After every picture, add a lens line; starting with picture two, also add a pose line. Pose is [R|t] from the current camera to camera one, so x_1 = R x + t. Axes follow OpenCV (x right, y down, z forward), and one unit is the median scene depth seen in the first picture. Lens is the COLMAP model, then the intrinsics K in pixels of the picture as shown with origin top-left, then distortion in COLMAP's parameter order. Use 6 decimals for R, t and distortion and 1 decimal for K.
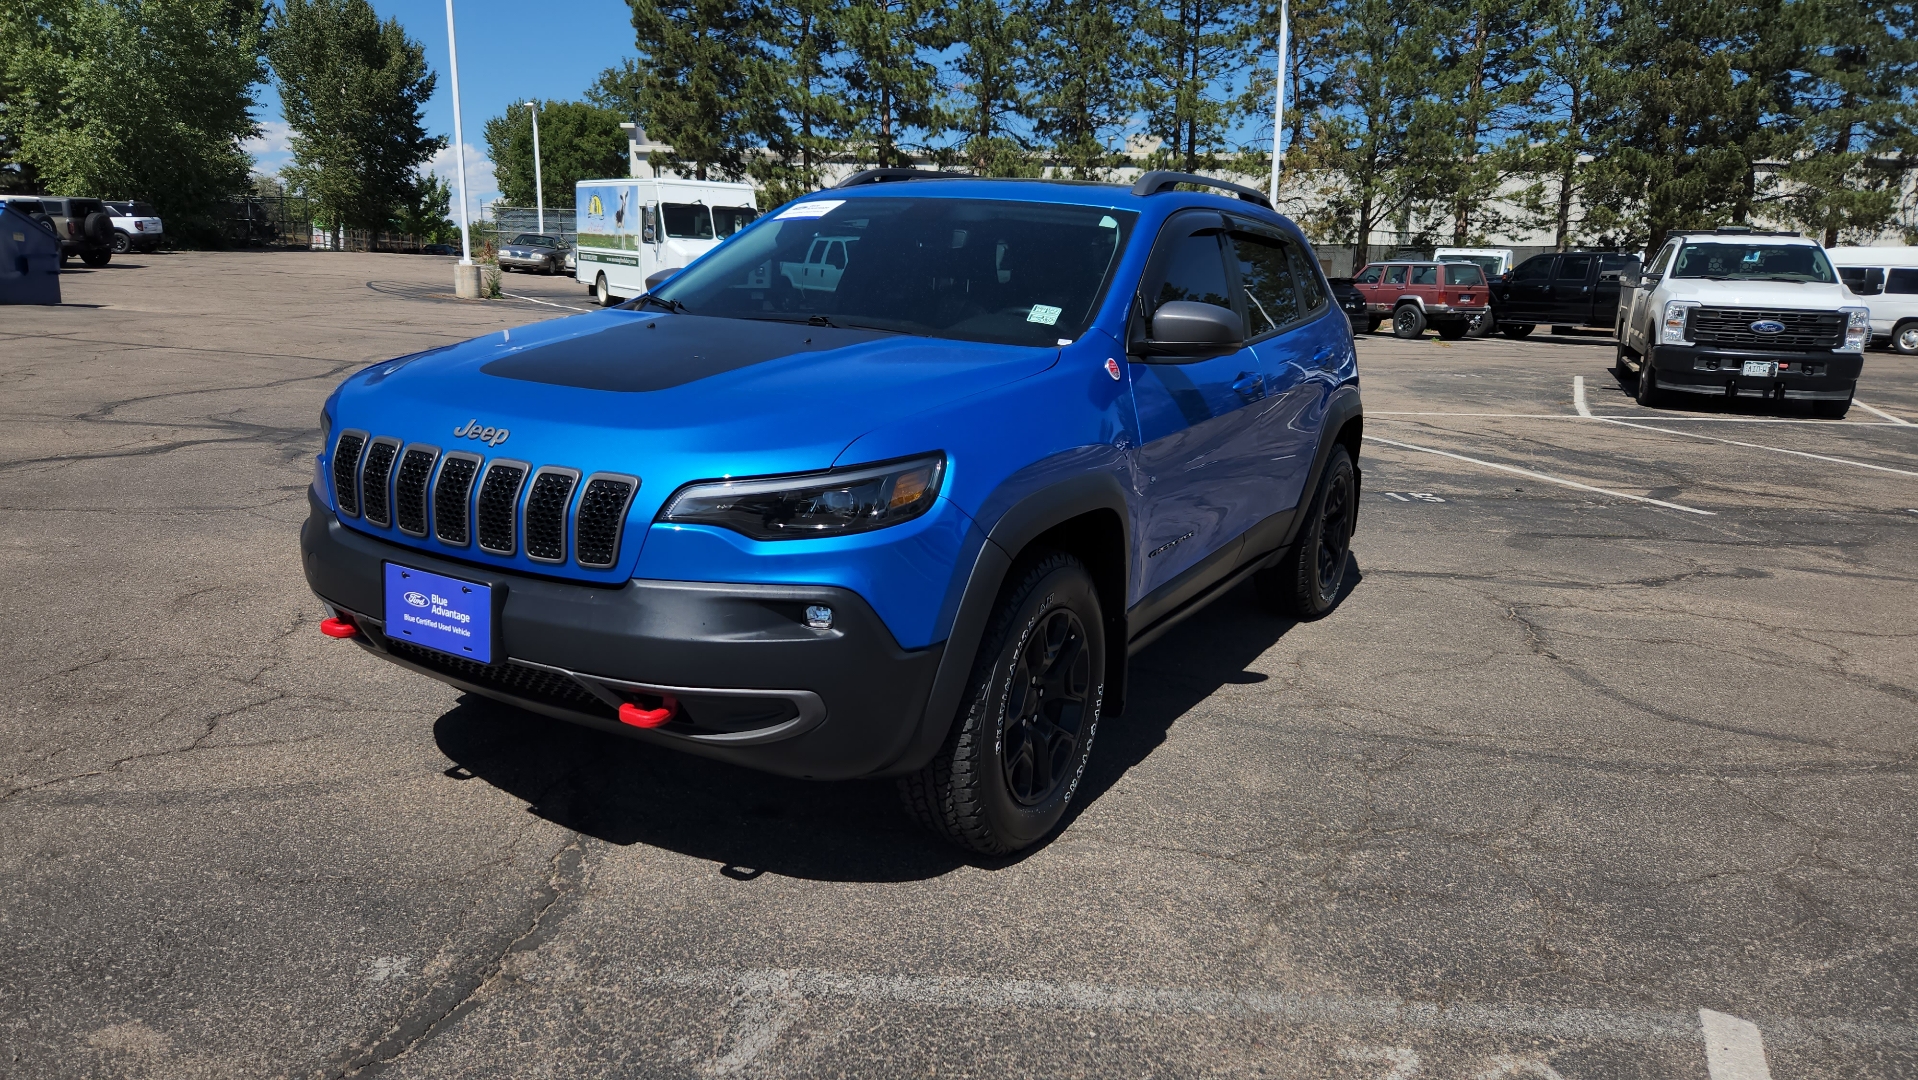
lens RADIAL K [[1282.6, 0, 930.4], [0, 1282.6, 546.9], [0, 0, 1]] dist [0.069933, -0.057964]
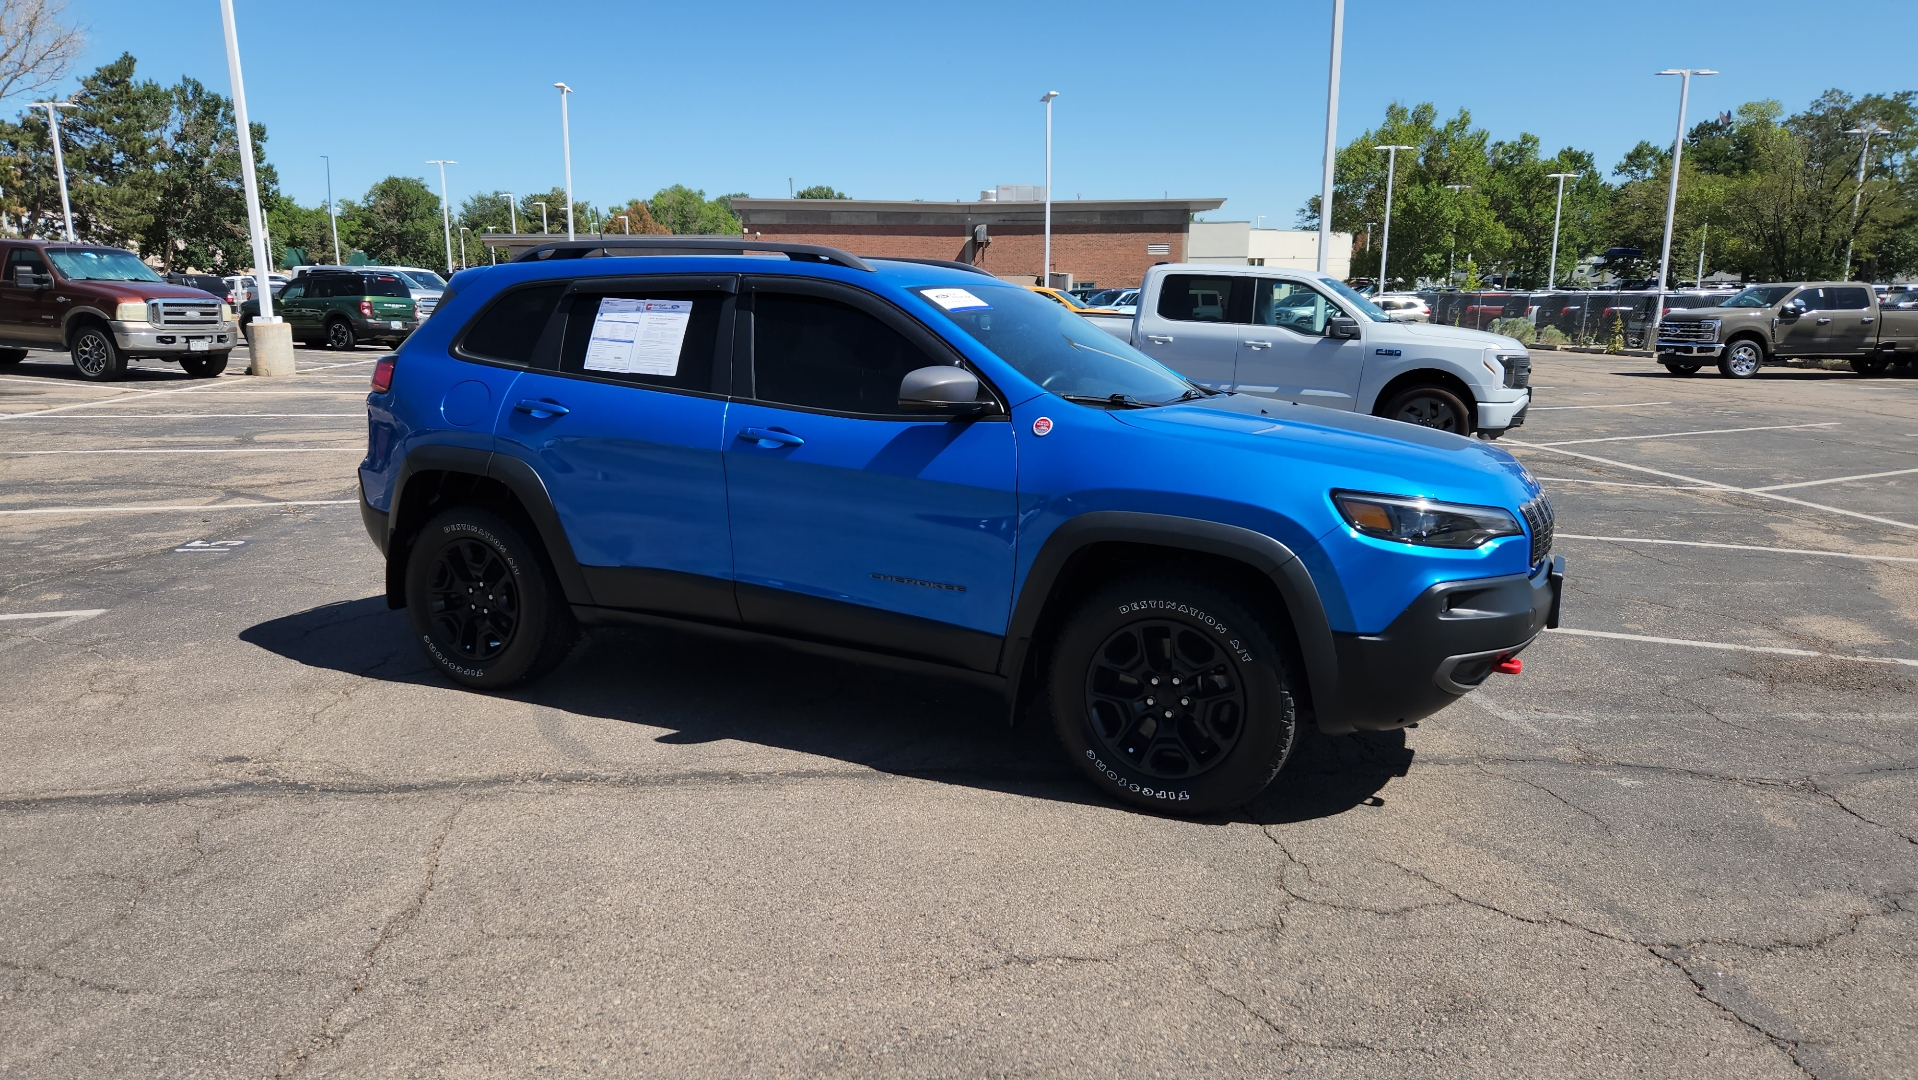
lens RADIAL K [[1282.6, 0, 925.1], [0, 1282.6, 546.1], [0, 0, 1]] dist [0.069933, -0.057964]
pose [[-0.067493, -0.223003, 0.972478, -0.095850], [0.194337, 0.953094, 0.232045, -0.026819], [-0.978610, 0.204650, -0.020990, 0.092340]]
